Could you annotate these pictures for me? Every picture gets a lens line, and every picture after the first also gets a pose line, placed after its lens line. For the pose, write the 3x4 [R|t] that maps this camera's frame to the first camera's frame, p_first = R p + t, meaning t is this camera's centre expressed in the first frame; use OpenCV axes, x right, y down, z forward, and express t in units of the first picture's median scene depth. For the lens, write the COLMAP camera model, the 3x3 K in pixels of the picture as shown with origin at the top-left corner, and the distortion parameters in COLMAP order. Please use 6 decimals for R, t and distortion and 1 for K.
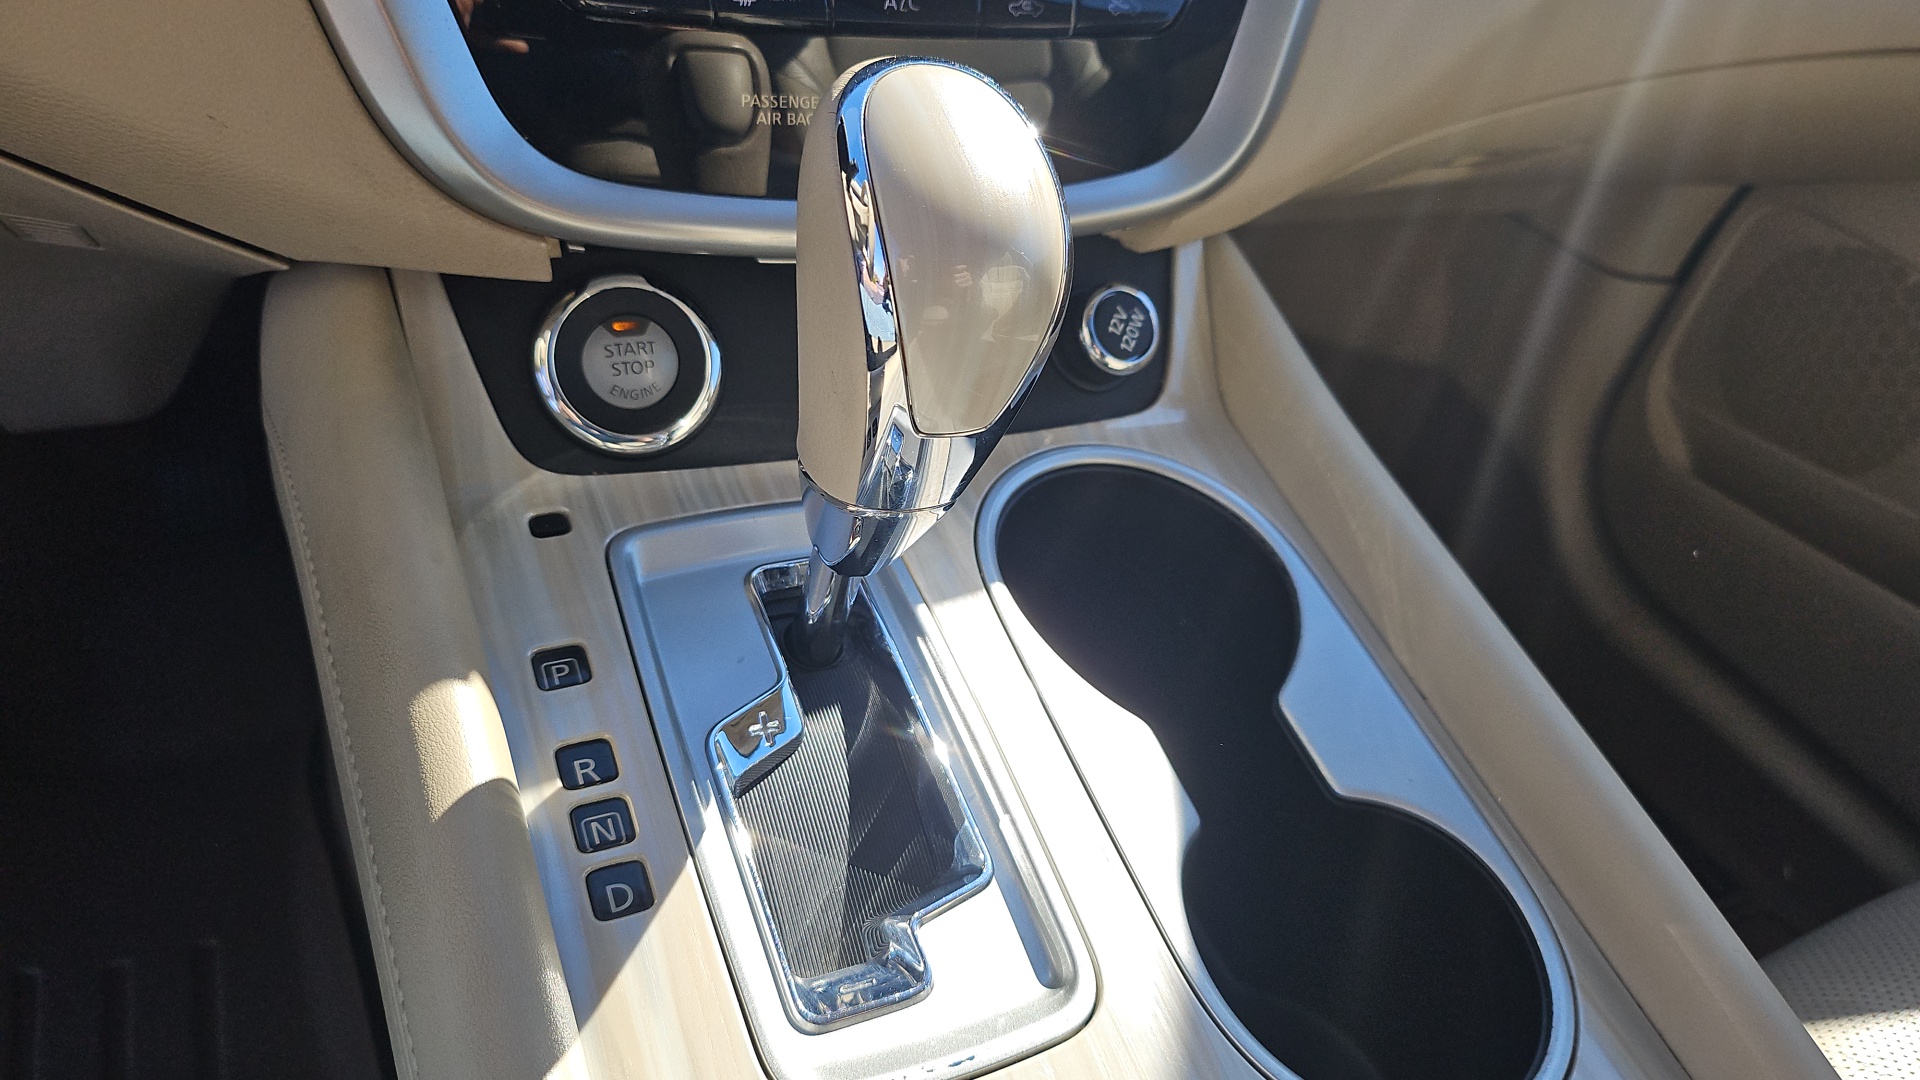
lens RADIAL K [[1369.3, 0, 982.4], [0, 1369.3, 542.8], [0, 0, 1]] dist [0.091483, -0.118718]
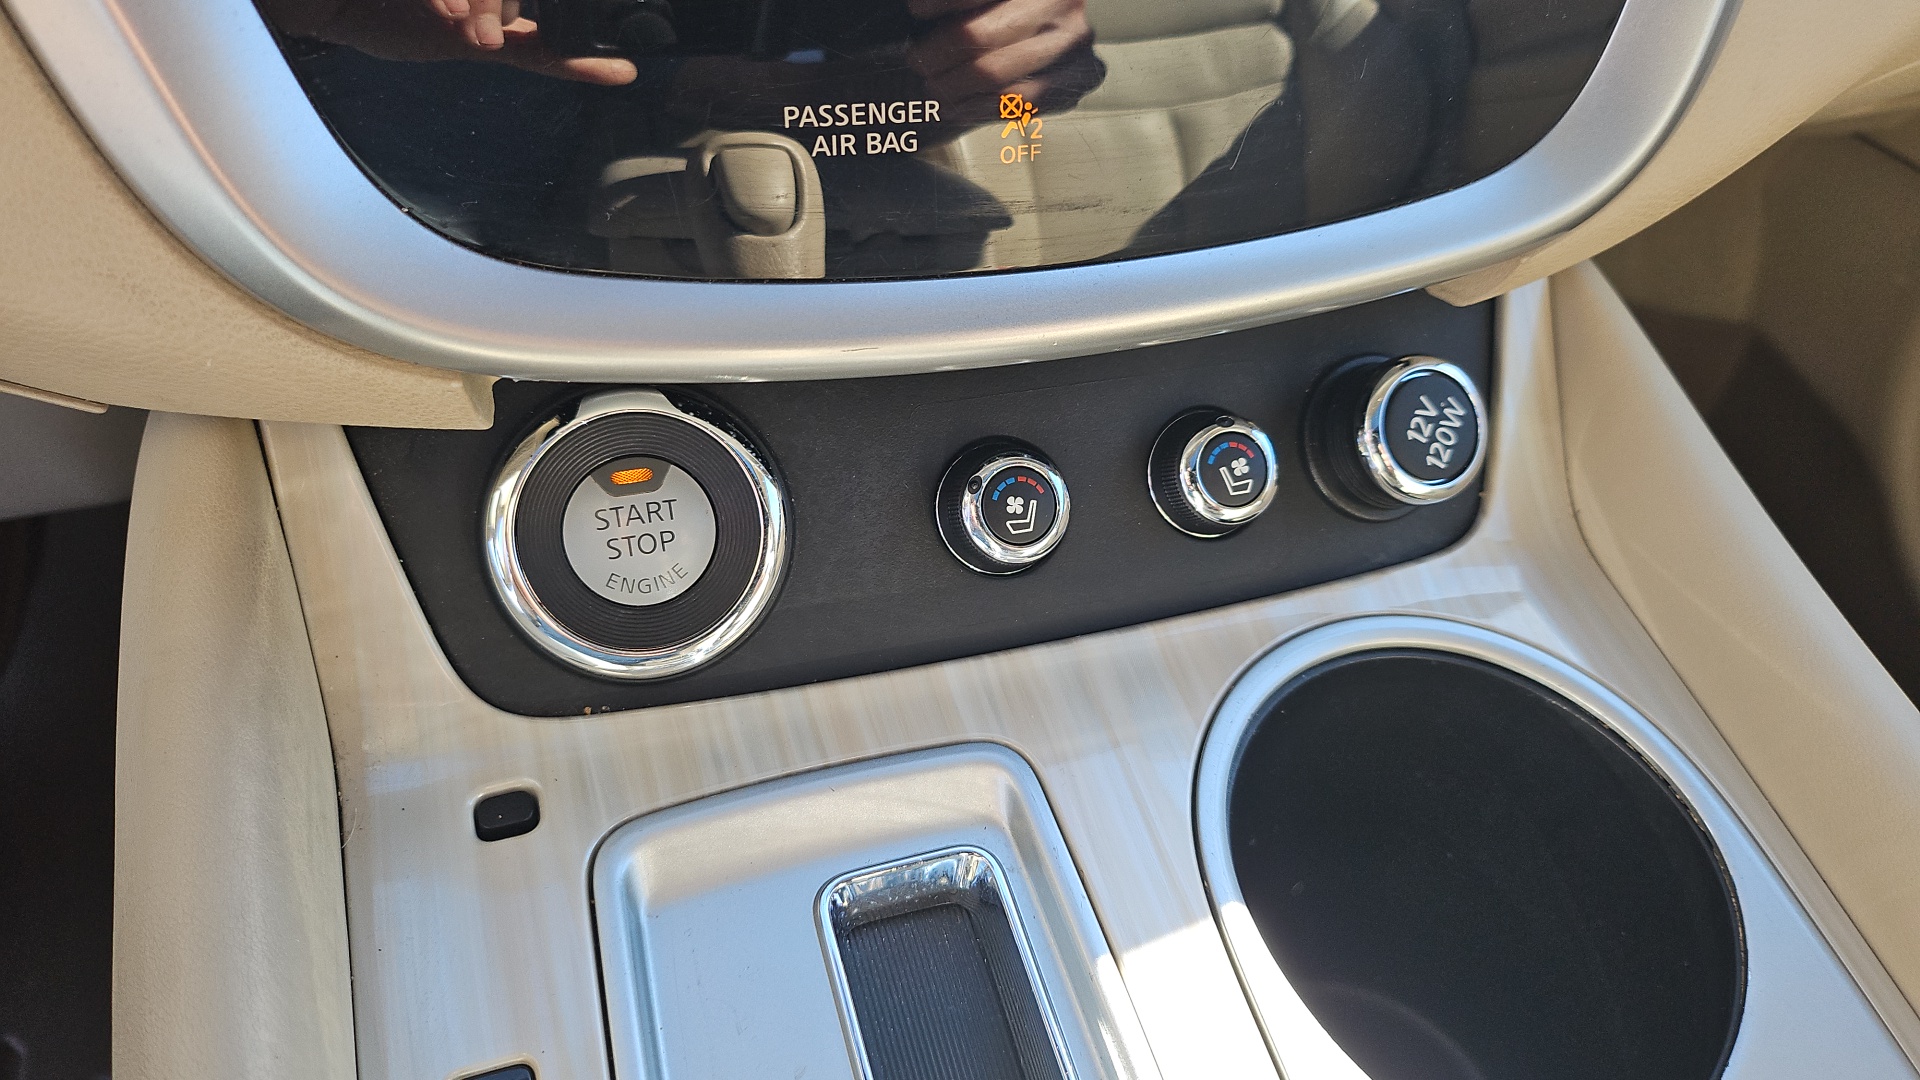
lens RADIAL K [[1359.6, 0, 965.8], [0, 1359.6, 535.7], [0, 0, 1]] dist [0.057084, -0.070684]
pose [[0.990609, -0.002351, -0.136704, -0.023276], [0.009018, 0.998798, 0.048171, -0.159537], [0.136426, -0.048951, 0.989440, 0.409215]]
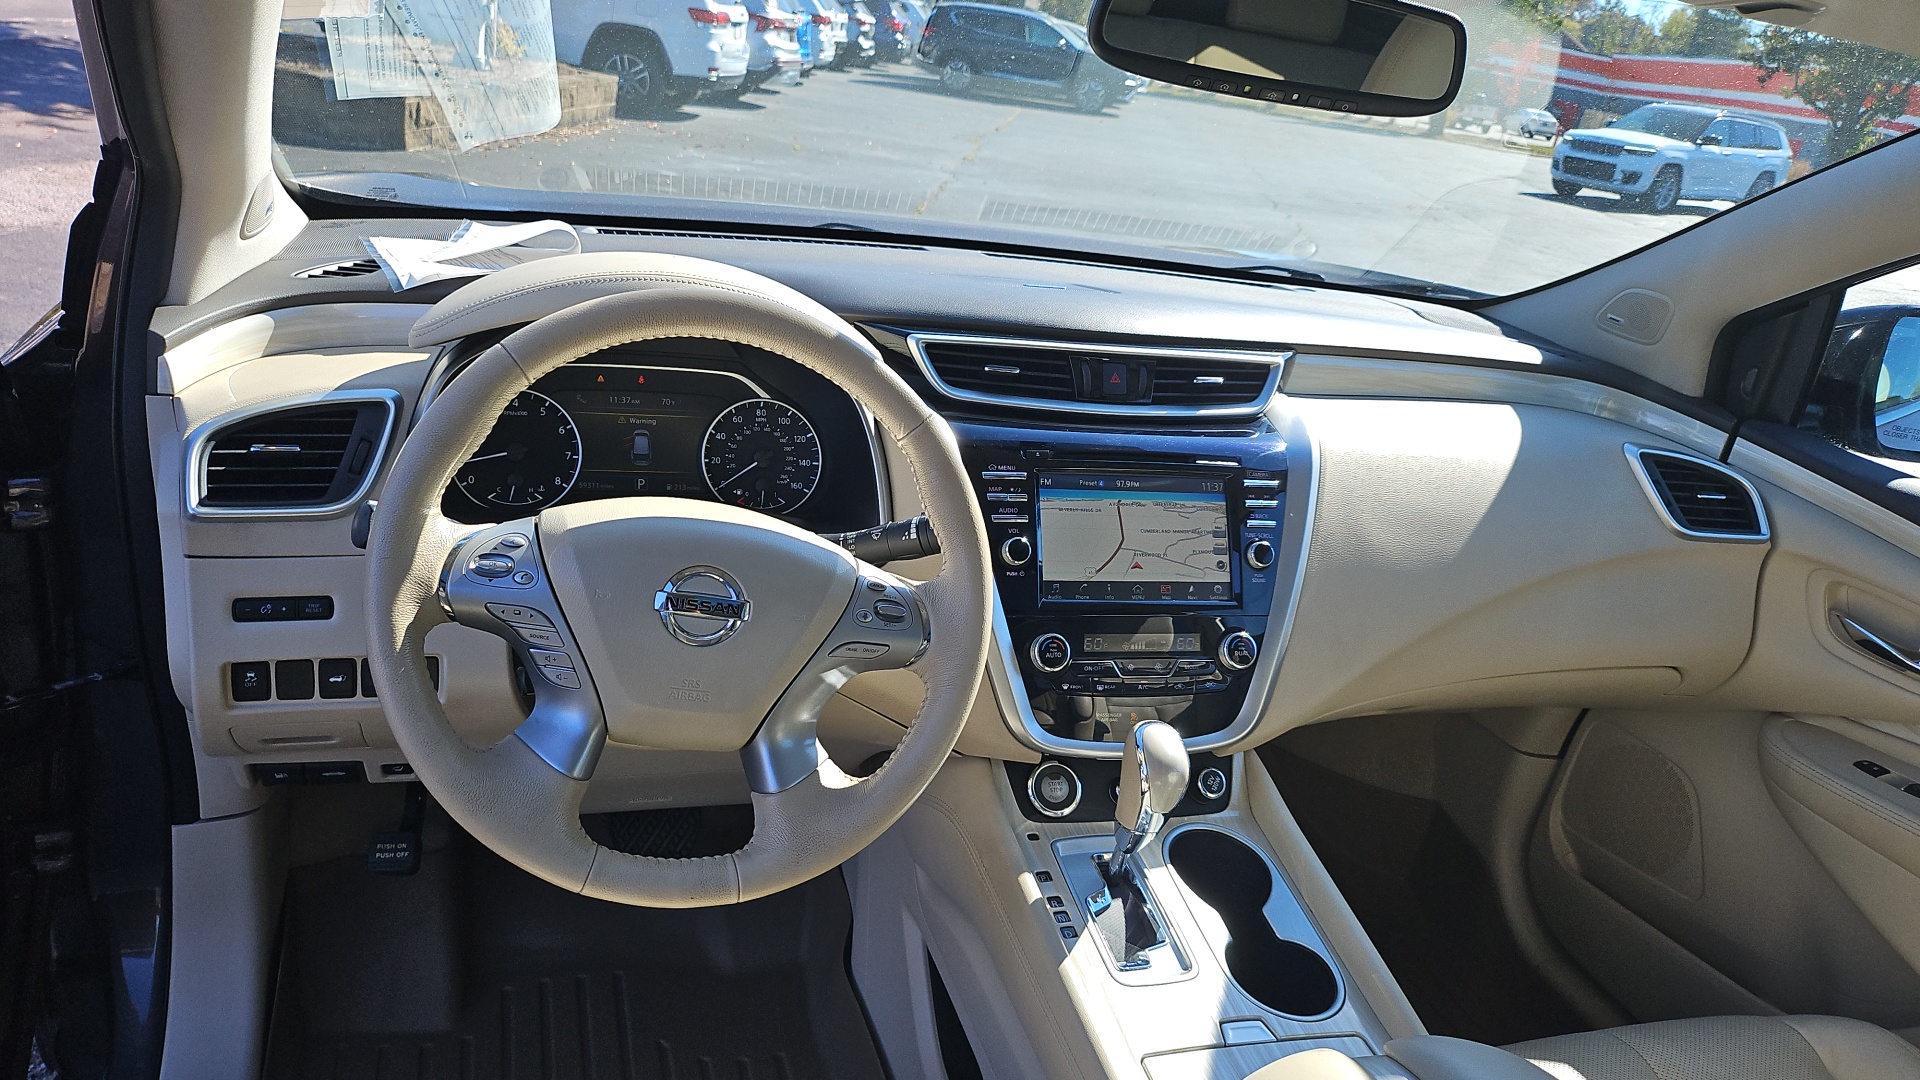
lens RADIAL K [[1359.6, 0, 965.8], [0, 1359.6, 535.7], [0, 0, 1]] dist [0.057084, -0.070684]
pose [[0.991625, 0.019569, -0.127658, -0.067853], [-0.056518, 0.954533, -0.292697, 0.252020], [0.116125, 0.297461, 0.947645, -2.237068]]
